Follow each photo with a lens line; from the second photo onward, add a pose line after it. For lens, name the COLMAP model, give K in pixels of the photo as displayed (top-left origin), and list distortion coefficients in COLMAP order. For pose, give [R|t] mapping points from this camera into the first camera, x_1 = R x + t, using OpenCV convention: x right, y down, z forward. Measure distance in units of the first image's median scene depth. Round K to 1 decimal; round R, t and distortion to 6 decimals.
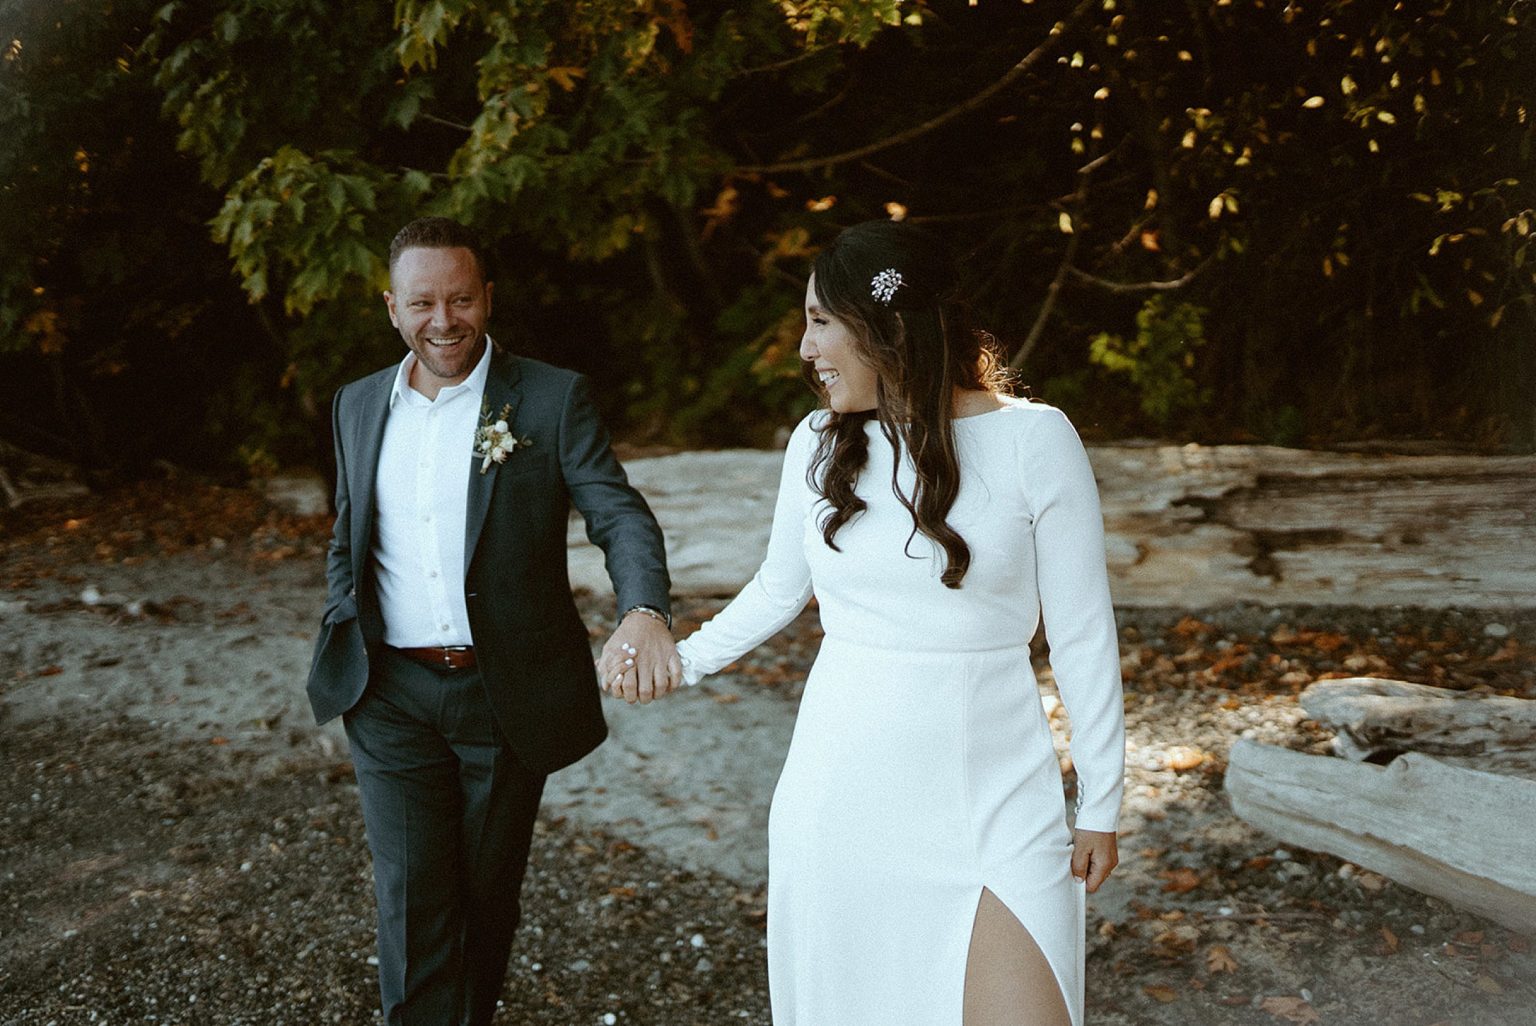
lens RADIAL K [[1451.6, 0, 768.0], [0, 1451.6, 513.0], [0, 0, 1]] dist [0.010412, 0.005977]
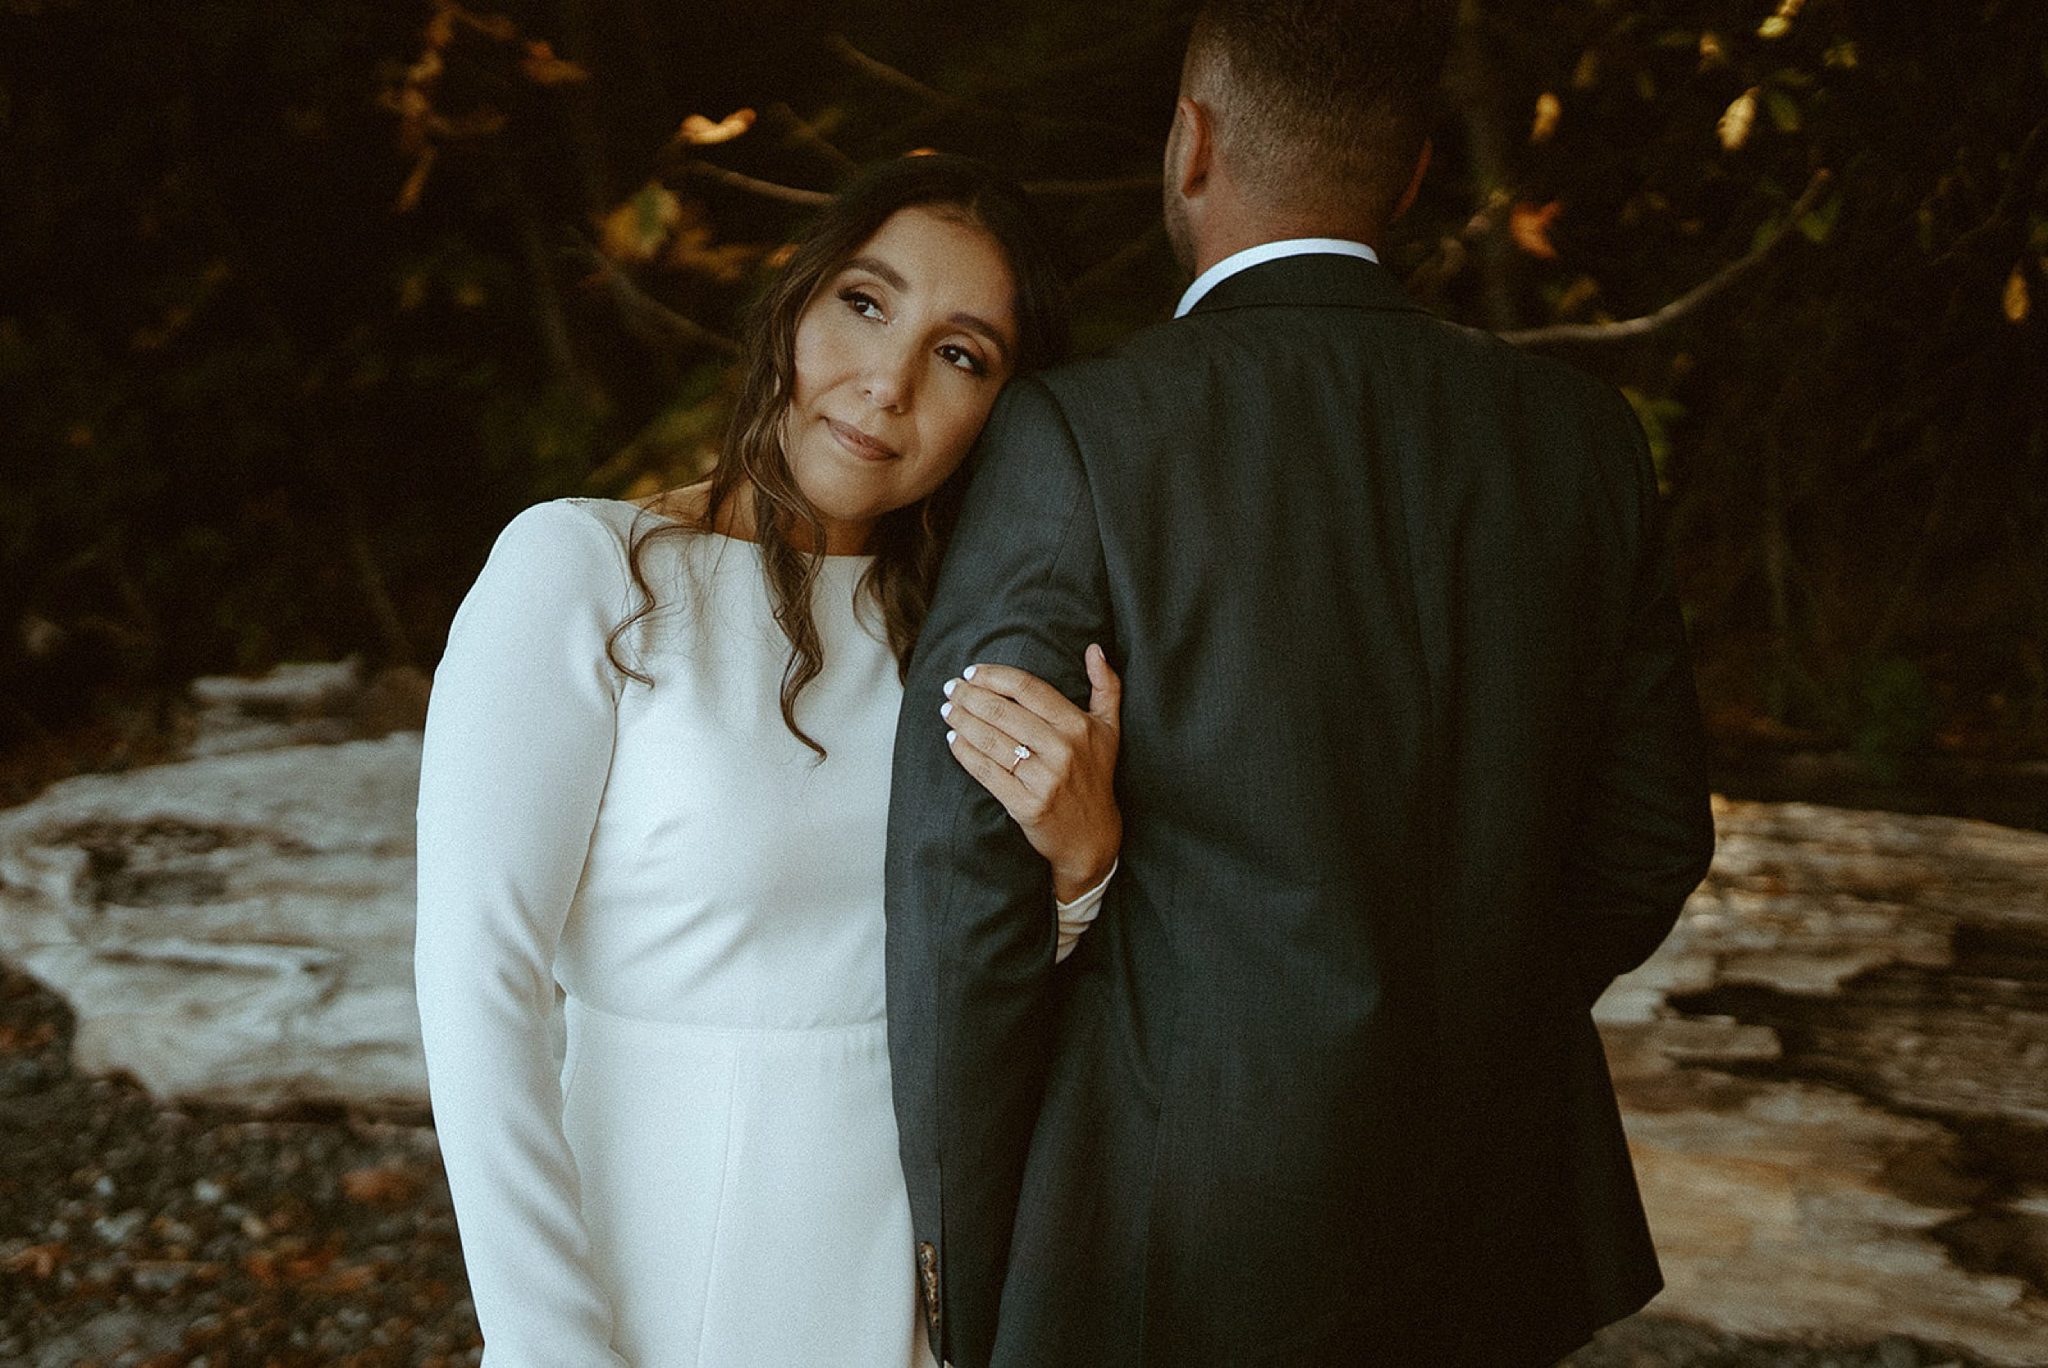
lens RADIAL K [[1935.5, 0, 1024.0], [0, 1935.5, 684.0], [0, 0, 1]] dist [0.010412, 0.005977]
pose [[0.997731, 0.009784, 0.066610, 0.112603], [-0.009473, 0.999943, -0.004993, -0.074944], [-0.066655, 0.004351, 0.997767, 0.608680]]
